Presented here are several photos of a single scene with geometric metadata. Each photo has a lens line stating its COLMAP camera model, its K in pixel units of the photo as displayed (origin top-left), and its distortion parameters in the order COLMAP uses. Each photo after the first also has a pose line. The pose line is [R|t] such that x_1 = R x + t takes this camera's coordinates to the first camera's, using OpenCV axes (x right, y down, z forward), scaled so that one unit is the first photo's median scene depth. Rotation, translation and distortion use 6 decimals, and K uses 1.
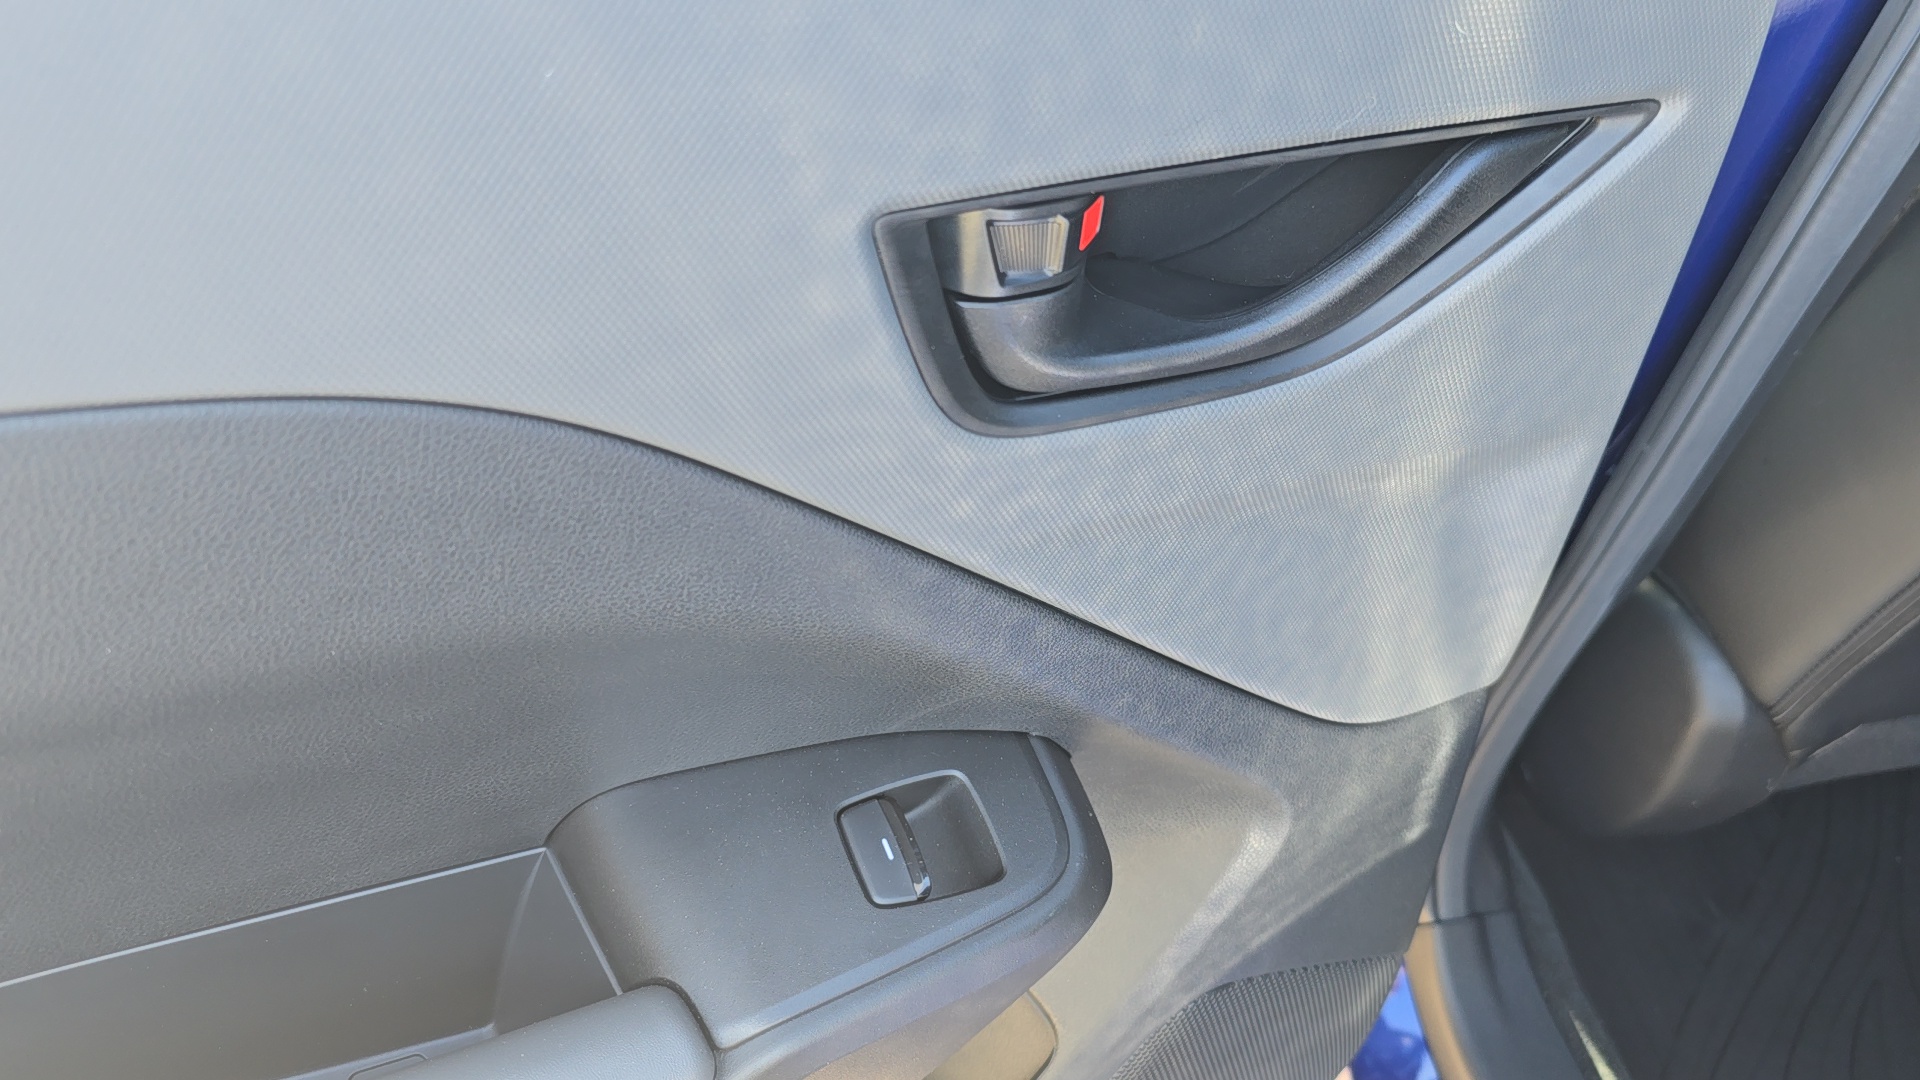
lens RADIAL K [[1599.8, 0, 955.0], [0, 1599.8, 536.2], [0, 0, 1]] dist [-0.014059, 0.011665]
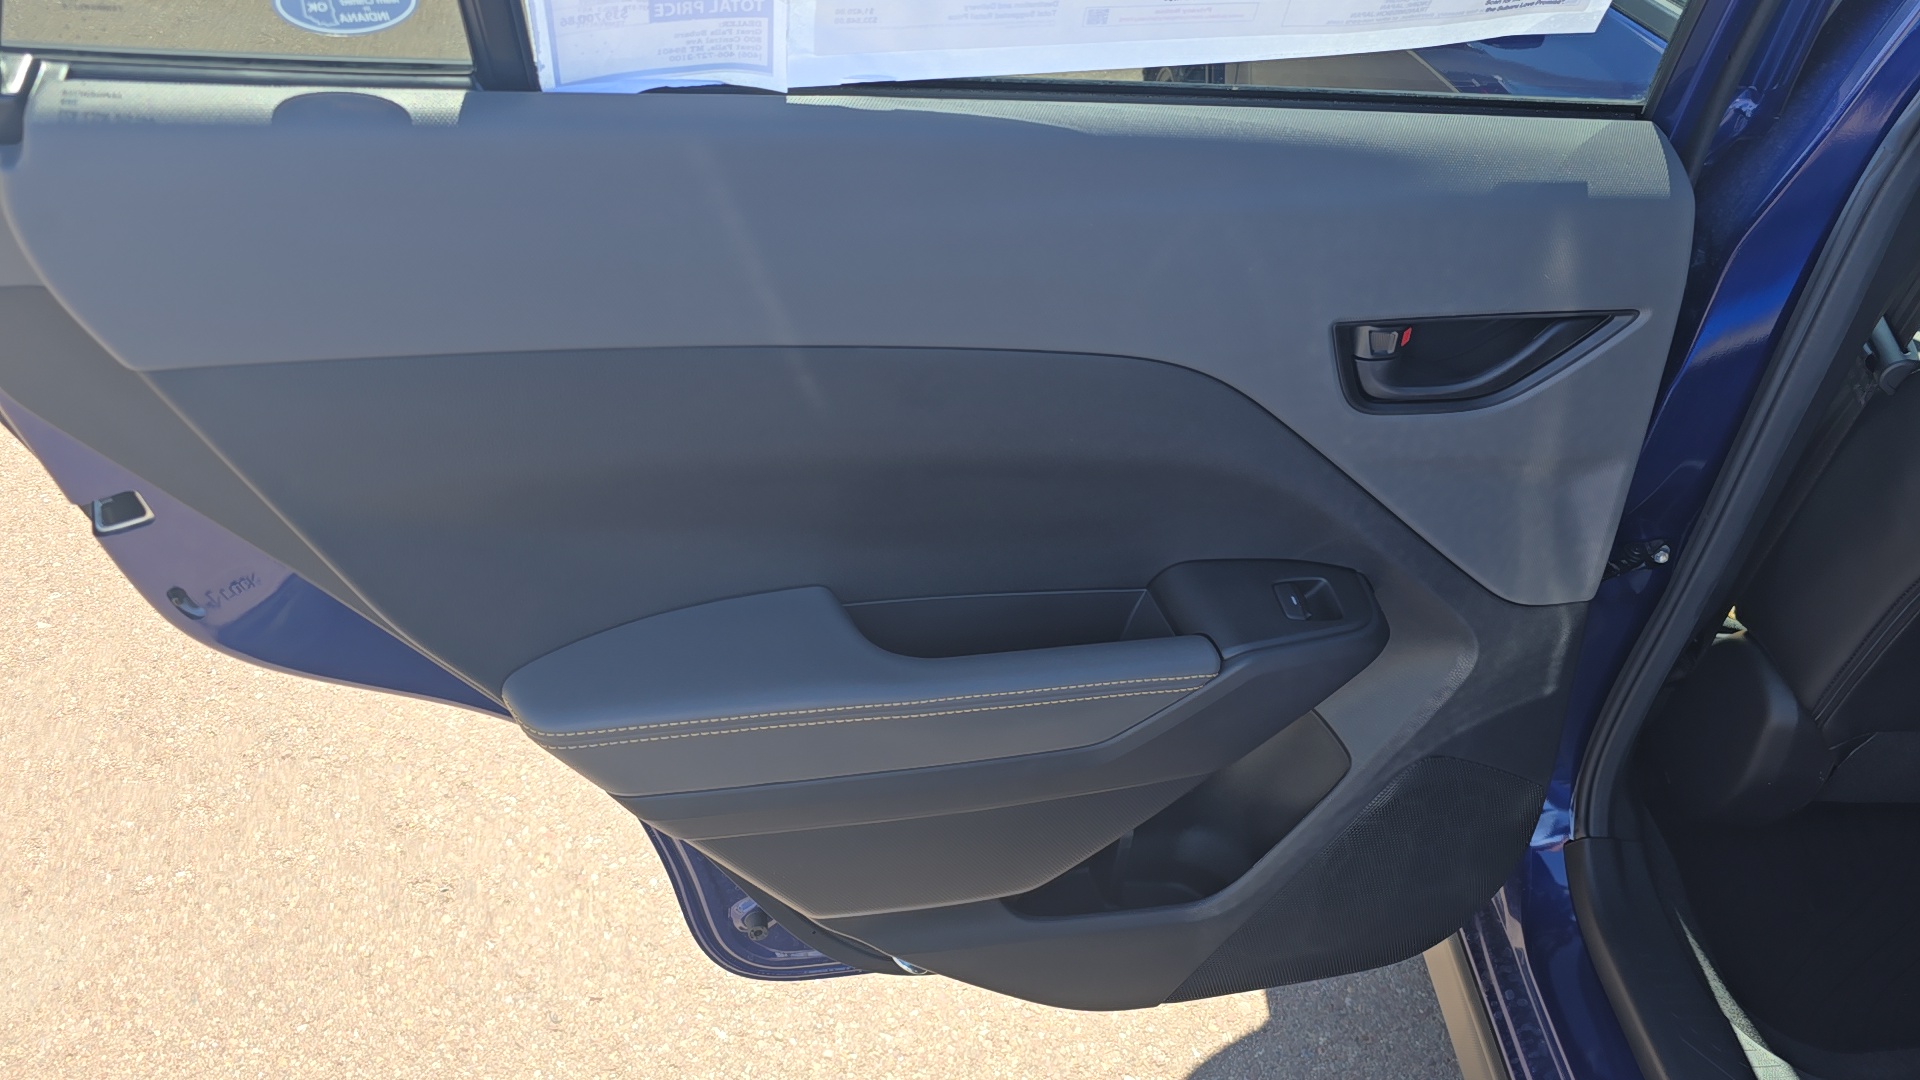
lens RADIAL K [[1599.8, 0, 965.9], [0, 1599.8, 539.8], [0, 0, 1]] dist [-0.014059, 0.011665]
pose [[0.982038, 0.092799, -0.164282, -0.149763], [-0.113222, 0.986338, -0.119655, 0.485981], [0.150934, 0.136106, 0.979129, -1.517503]]
